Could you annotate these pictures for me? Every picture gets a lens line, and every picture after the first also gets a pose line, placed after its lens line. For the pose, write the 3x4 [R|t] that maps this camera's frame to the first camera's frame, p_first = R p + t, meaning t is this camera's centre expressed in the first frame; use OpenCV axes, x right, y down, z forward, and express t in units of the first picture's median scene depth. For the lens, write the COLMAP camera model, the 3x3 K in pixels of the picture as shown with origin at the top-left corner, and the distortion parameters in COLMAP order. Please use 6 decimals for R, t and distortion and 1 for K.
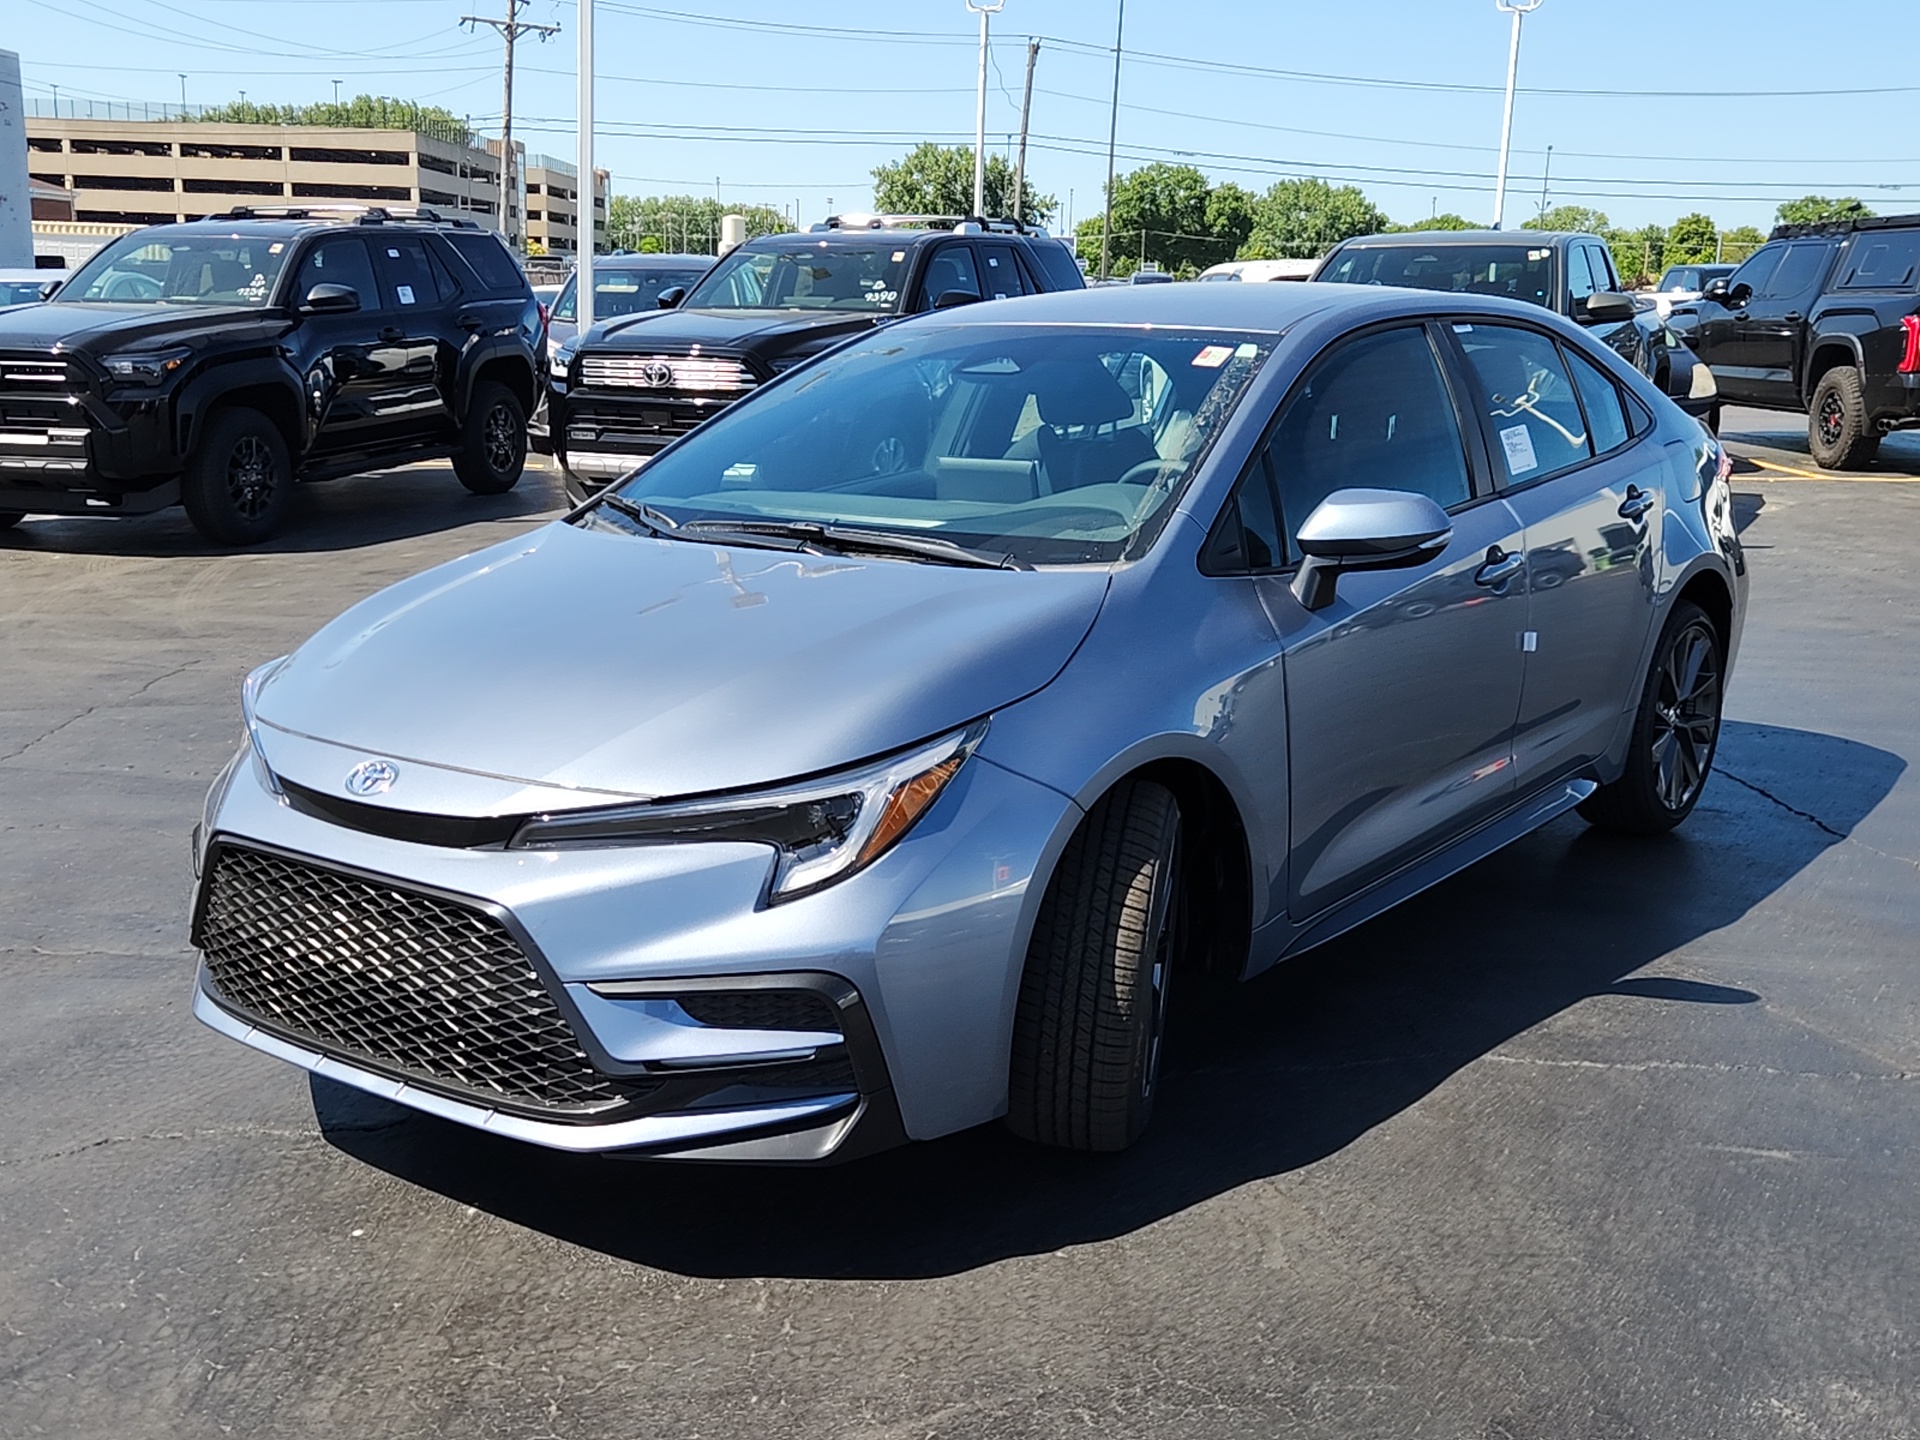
lens RADIAL K [[1678.0, 0, 978.0], [0, 1678.0, 738.5], [0, 0, 1]] dist [0.070598, -0.065386]
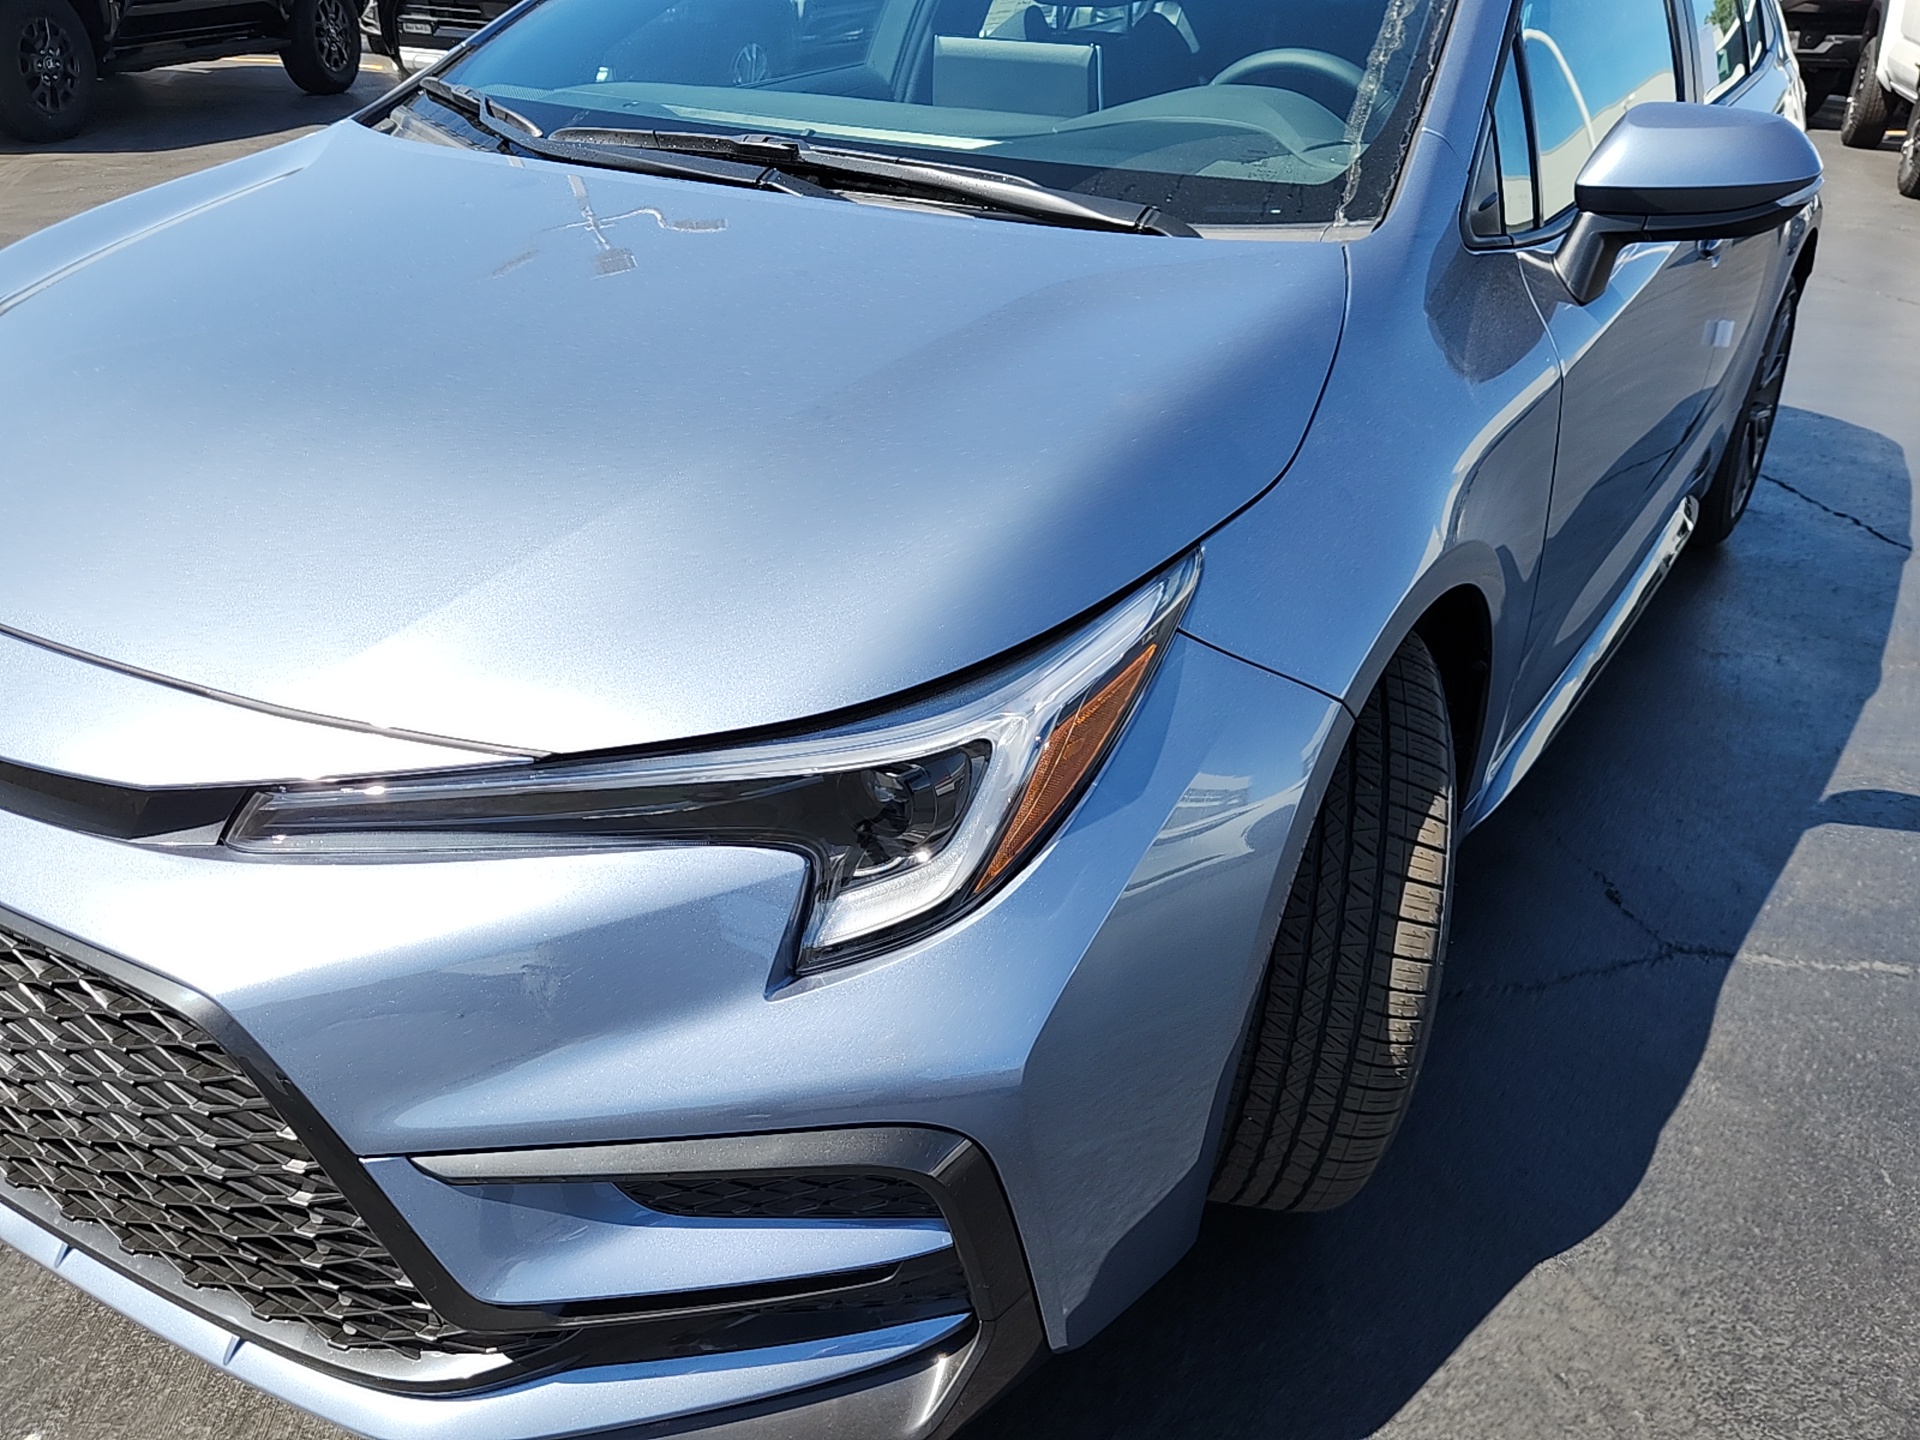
lens RADIAL K [[1617.5, 0, 1000.5], [0, 1617.5, 736.8], [0, 0, 1]] dist [0.060506, -0.032641]
pose [[0.995606, -0.005229, 0.093491, -0.093666], [-0.015252, 0.976050, 0.217010, -0.059172], [-0.092386, -0.217482, 0.971682, 0.482364]]
